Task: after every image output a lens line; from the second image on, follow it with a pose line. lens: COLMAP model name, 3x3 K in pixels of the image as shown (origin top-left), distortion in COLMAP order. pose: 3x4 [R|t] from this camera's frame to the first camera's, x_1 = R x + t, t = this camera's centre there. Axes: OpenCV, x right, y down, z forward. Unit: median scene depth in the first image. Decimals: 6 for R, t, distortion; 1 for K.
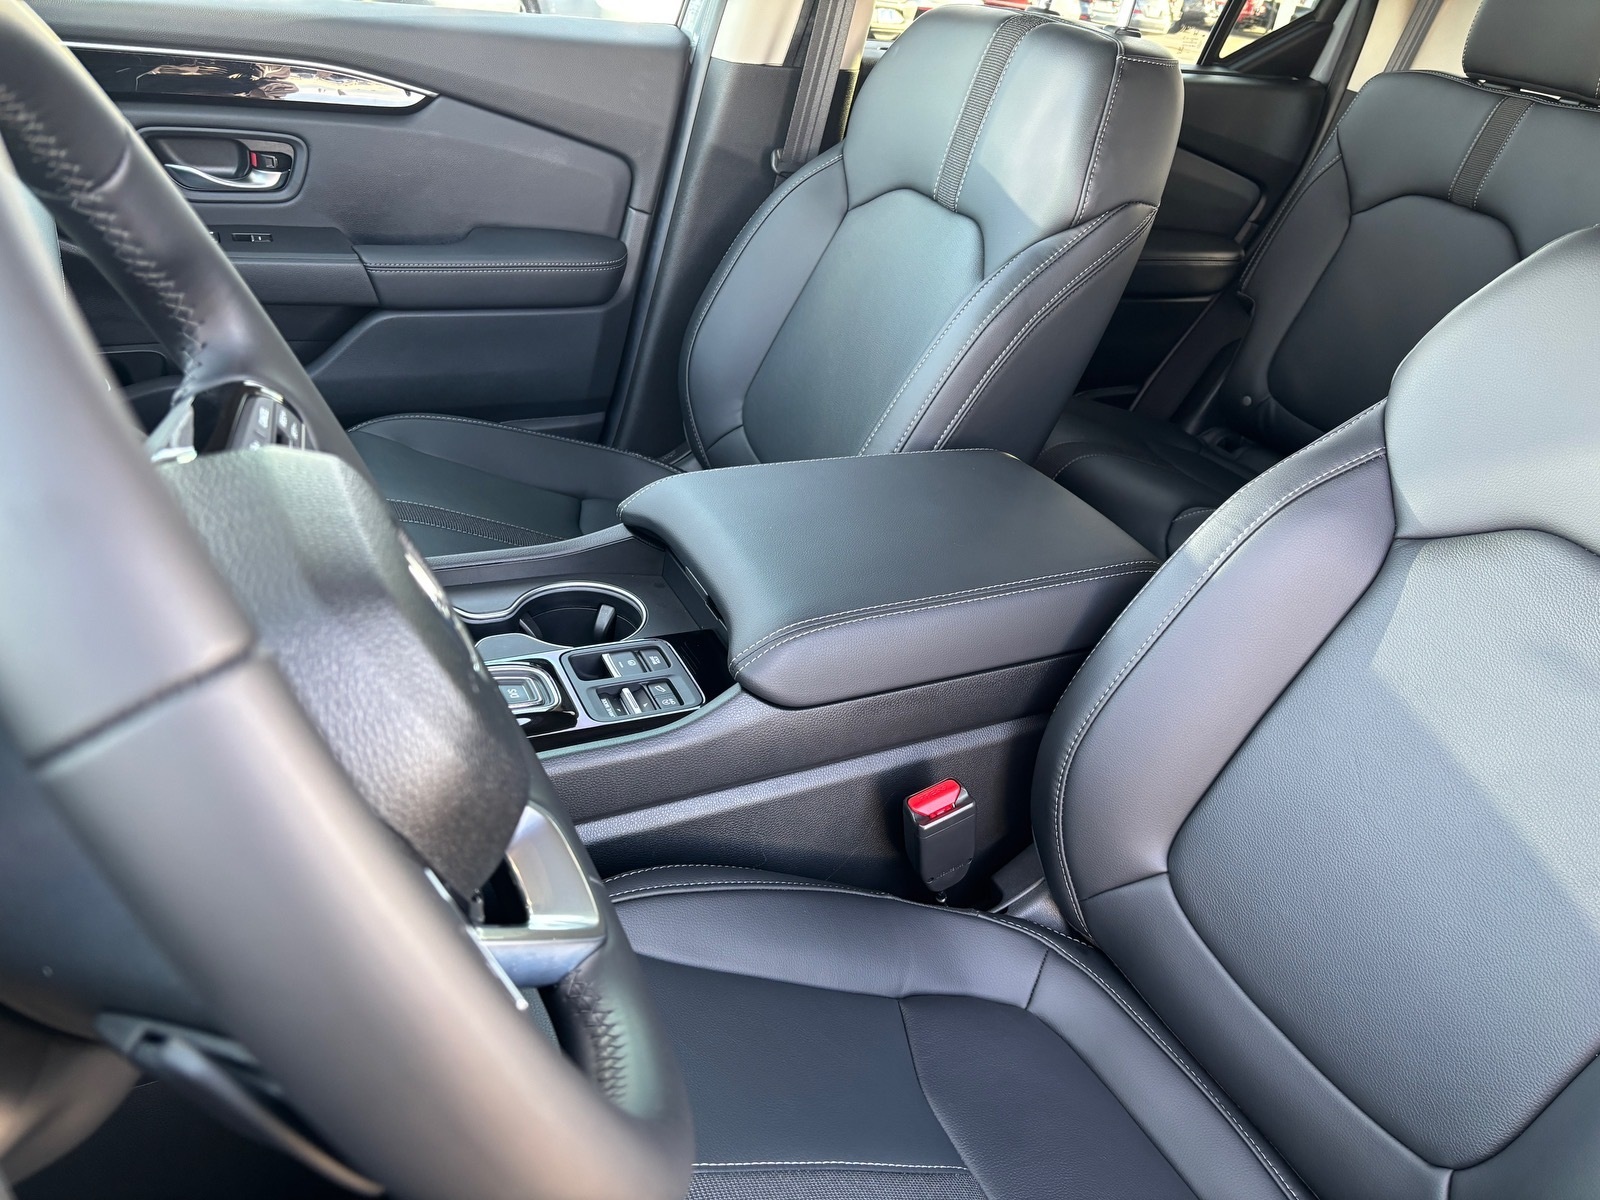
lens RADIAL K [[1210.7, 0, 809.9], [0, 1210.7, 609.6], [0, 0, 1]] dist [0.032274, -0.029675]
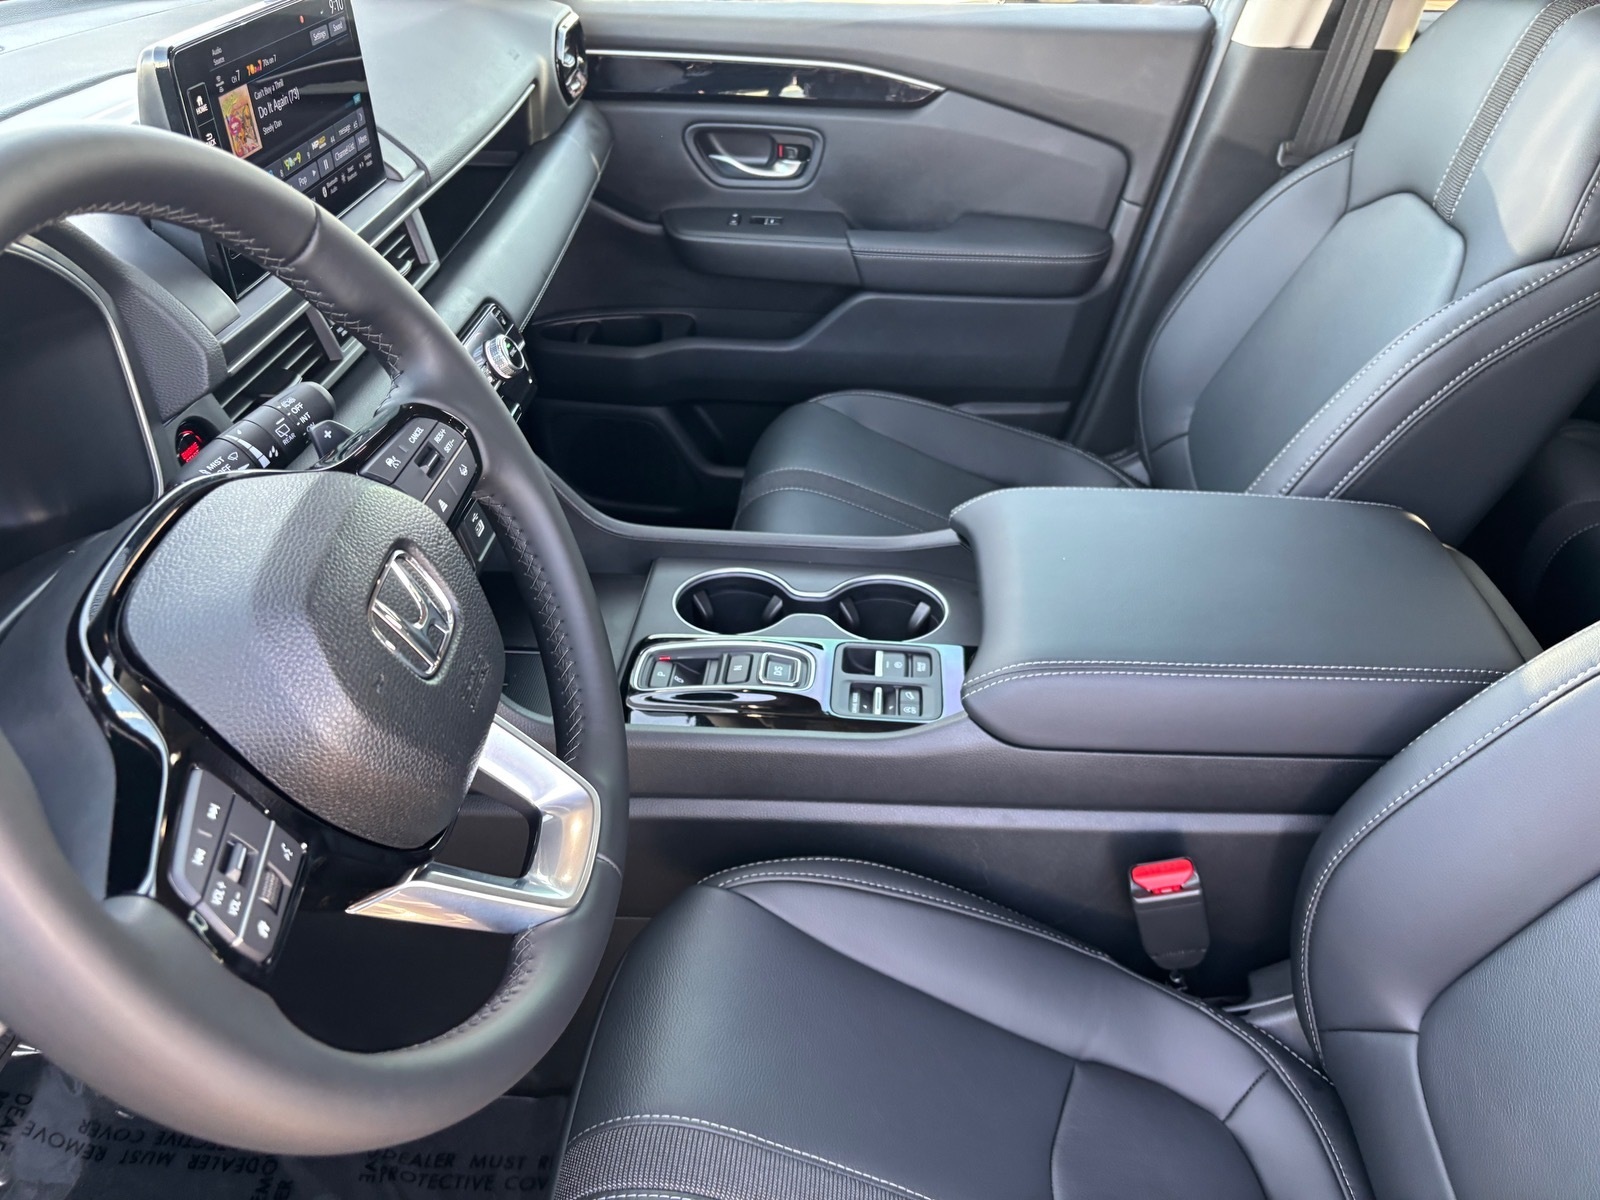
lens RADIAL K [[1210.7, 0, 809.9], [0, 1210.7, 609.6], [0, 0, 1]] dist [0.032274, -0.029675]
pose [[0.870725, 0.187279, -0.454714, 0.158163], [-0.170014, 0.982270, 0.079001, -0.045481], [0.461447, 0.008519, 0.887127, 0.019669]]
